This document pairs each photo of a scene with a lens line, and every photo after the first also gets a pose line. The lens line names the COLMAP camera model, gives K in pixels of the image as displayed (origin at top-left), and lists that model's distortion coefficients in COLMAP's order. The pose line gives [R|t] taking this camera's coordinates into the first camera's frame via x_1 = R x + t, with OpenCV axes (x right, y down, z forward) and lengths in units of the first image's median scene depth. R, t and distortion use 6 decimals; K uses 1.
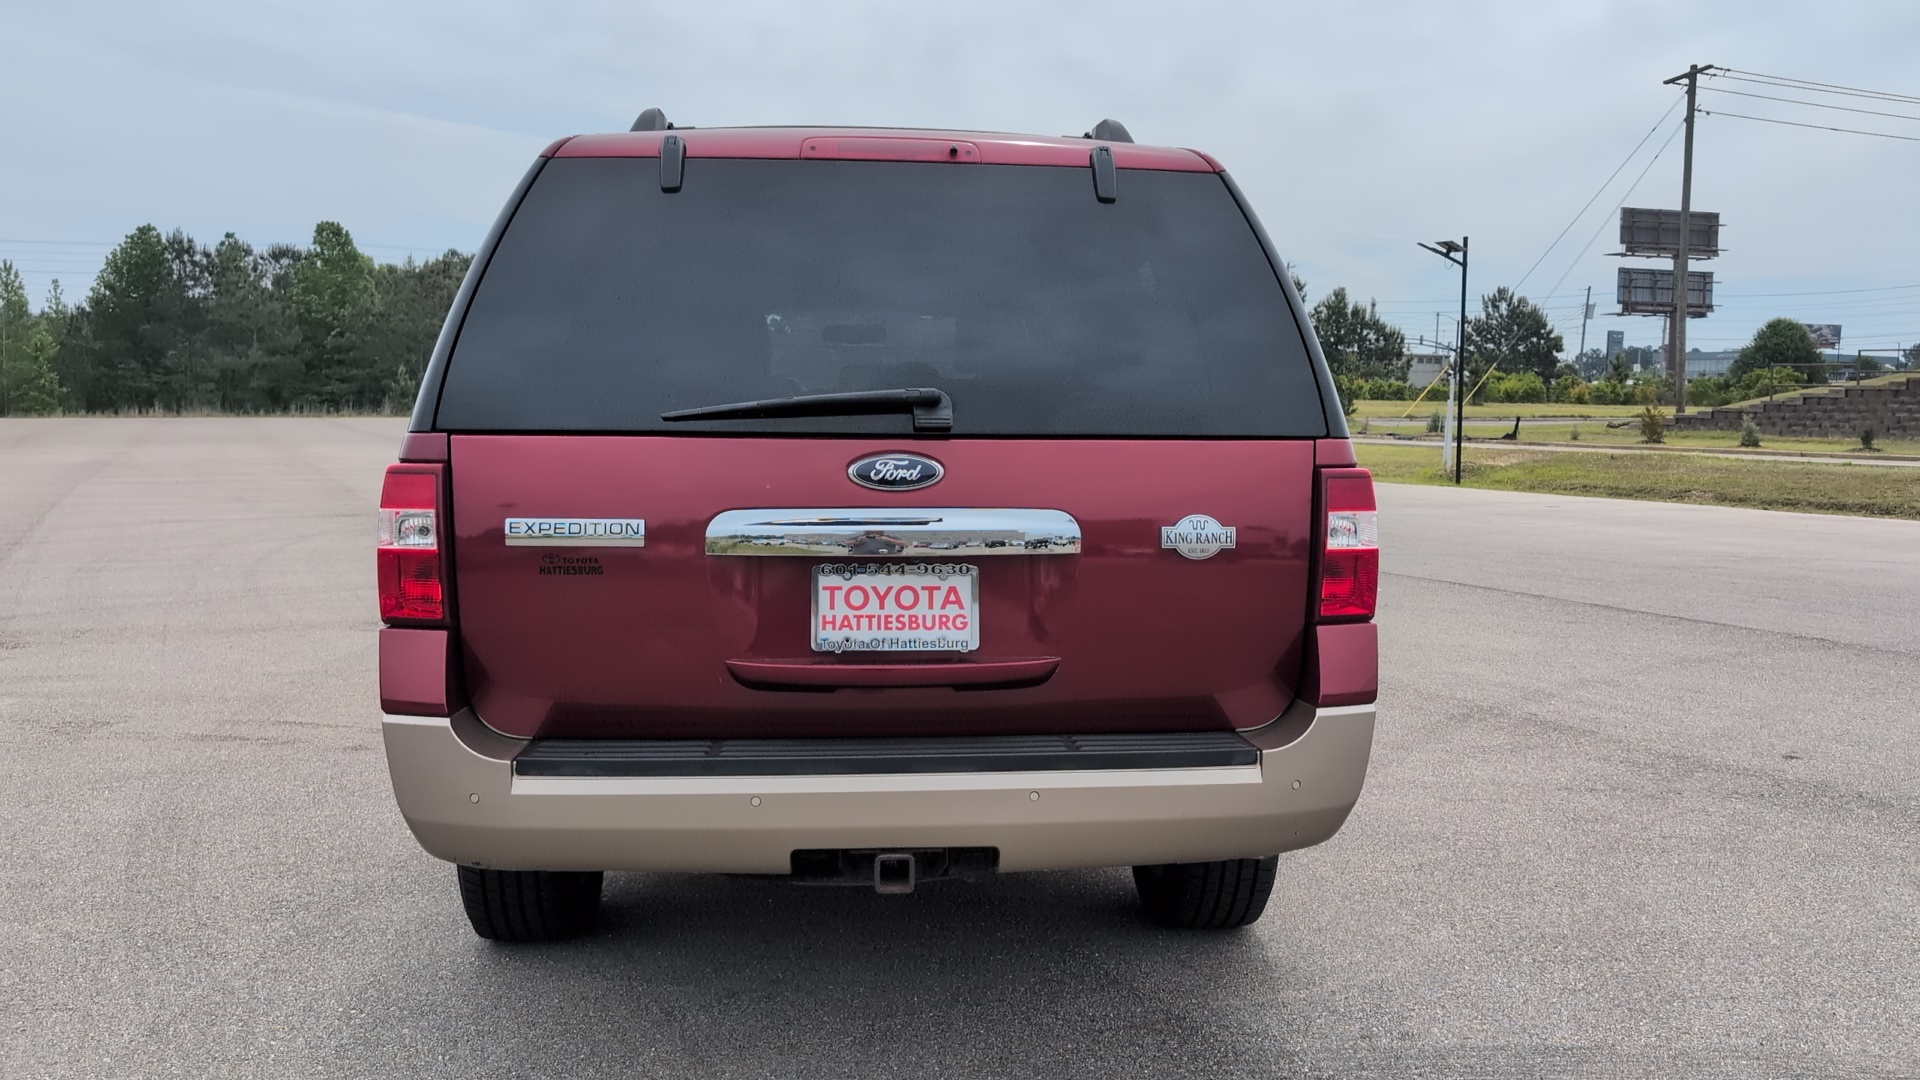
lens RADIAL K [[1669.2, 0, 958.7], [0, 1669.2, 553.5], [0, 0, 1]] dist [0.014074, -0.030701]
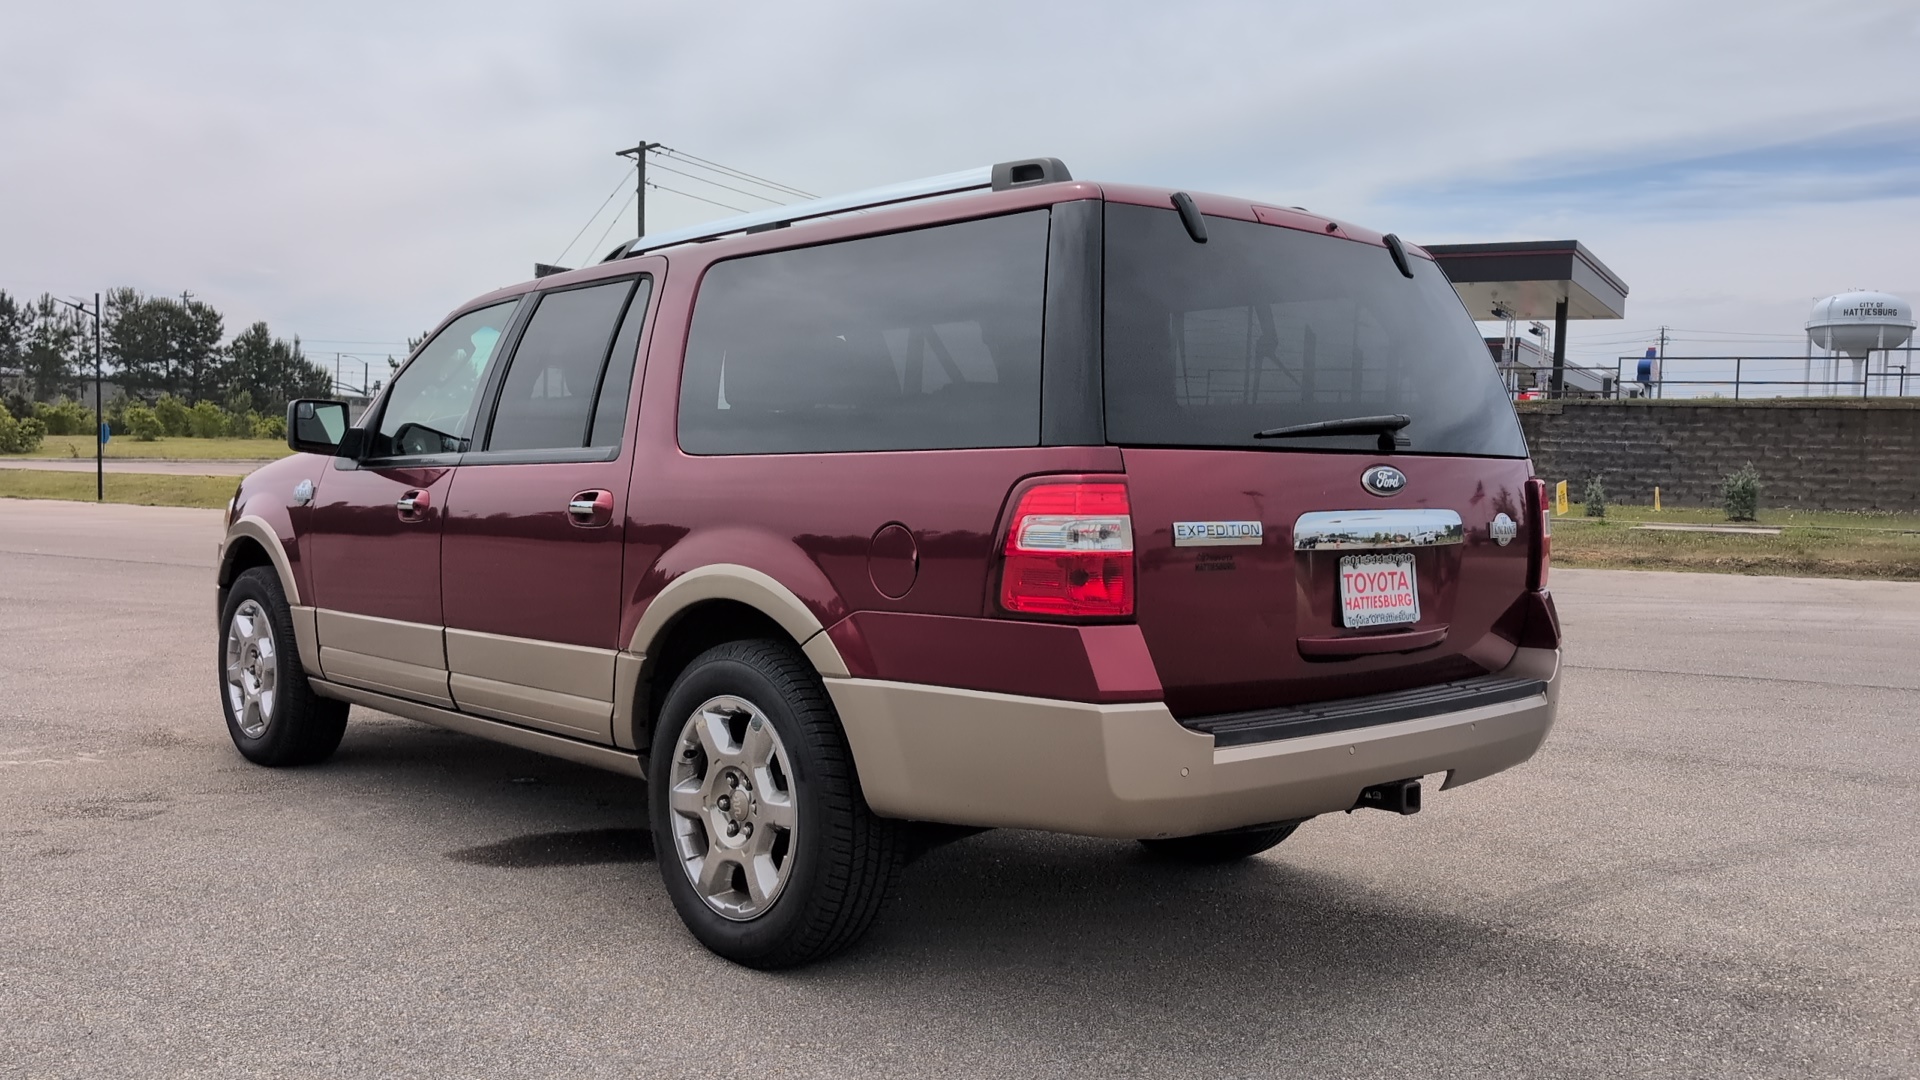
lens RADIAL K [[1669.2, 0, 910.3], [0, 1669.2, 555.7], [0, 0, 1]] dist [0.014074, -0.030701]
pose [[0.803516, -0.026266, 0.594703, -1.008163], [0.040537, 0.999121, -0.010643, 0.005769], [-0.593901, 0.032659, 0.803875, 0.189310]]
